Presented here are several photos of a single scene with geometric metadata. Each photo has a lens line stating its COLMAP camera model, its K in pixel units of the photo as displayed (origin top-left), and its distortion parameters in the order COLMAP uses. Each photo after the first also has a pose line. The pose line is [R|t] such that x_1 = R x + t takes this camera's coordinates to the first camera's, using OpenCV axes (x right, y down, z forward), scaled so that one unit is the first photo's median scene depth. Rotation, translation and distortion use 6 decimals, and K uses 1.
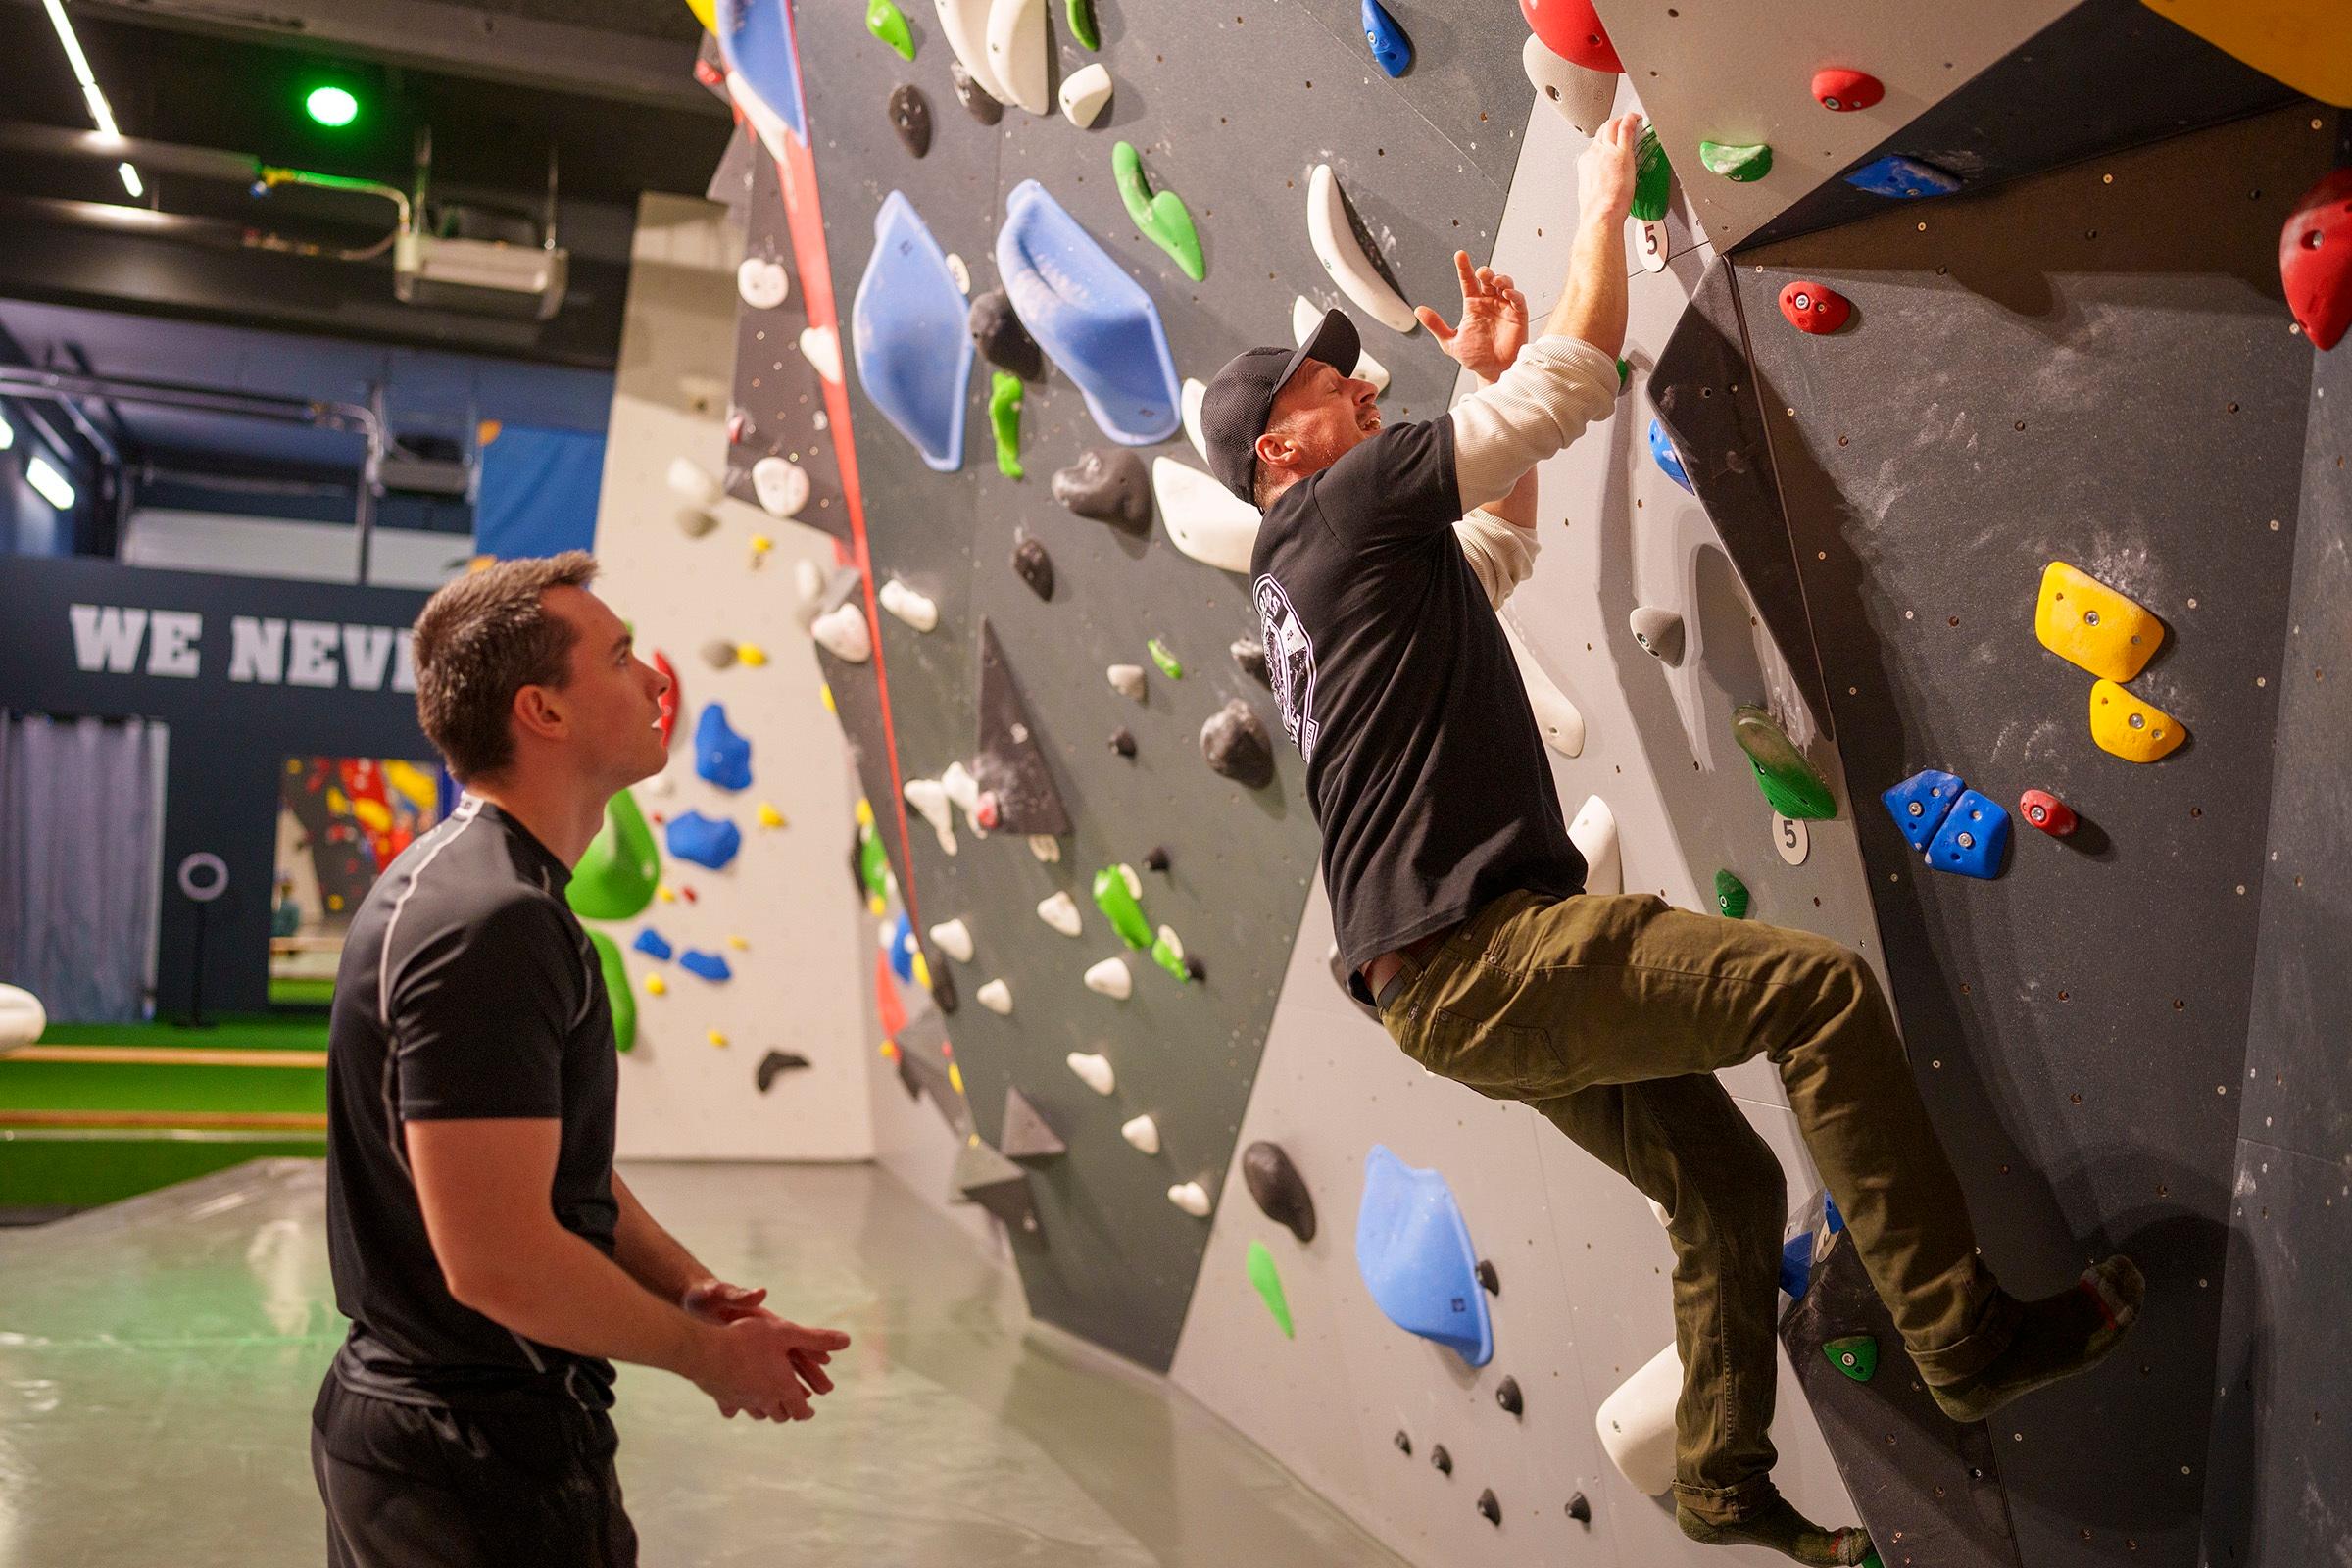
lens RADIAL K [[2530.3, 0, 1176.0], [0, 2530.3, 784.0], [0, 0, 1]] dist [-0.040020, 0.144532]
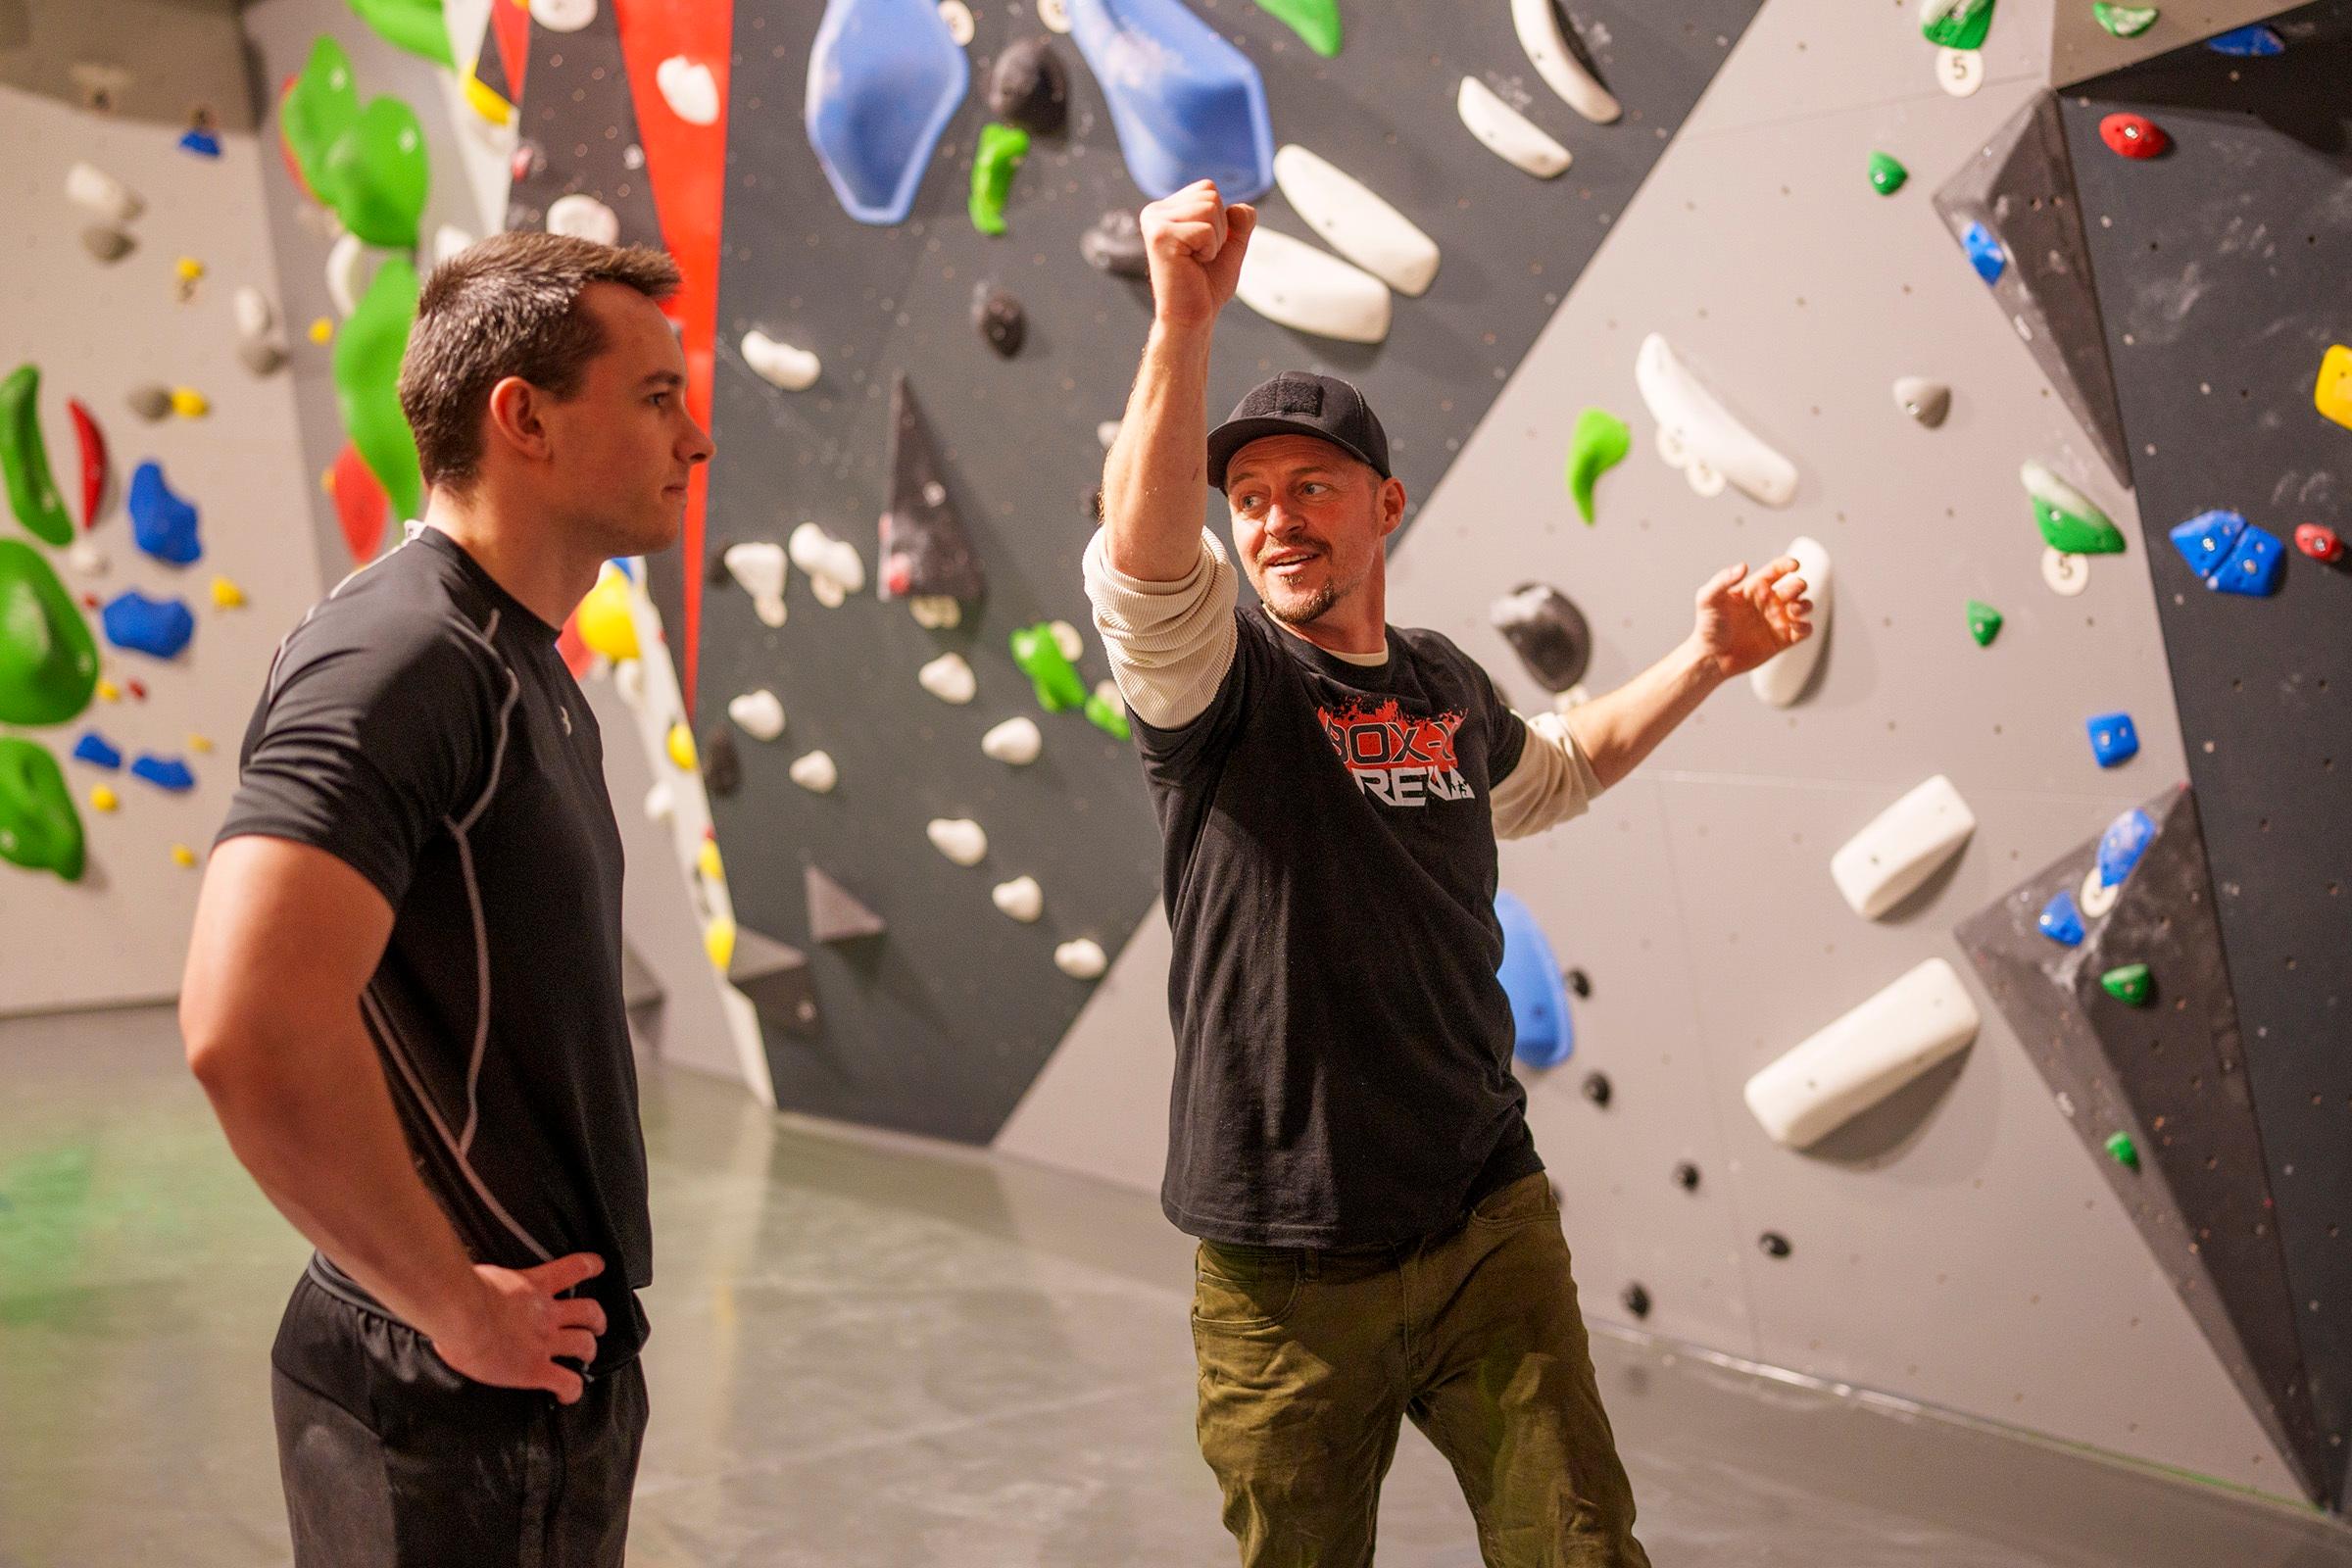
lens RADIAL K [[2956.6, 0, 1289.7], [0, 2956.6, 787.6], [0, 0, 1]] dist [-0.024733, 0.095422]
pose [[0.932044, -0.065559, 0.356364, -0.384100], [0.032516, 0.994661, 0.097941, -0.016323], [-0.360883, -0.079698, 0.929200, -0.121476]]
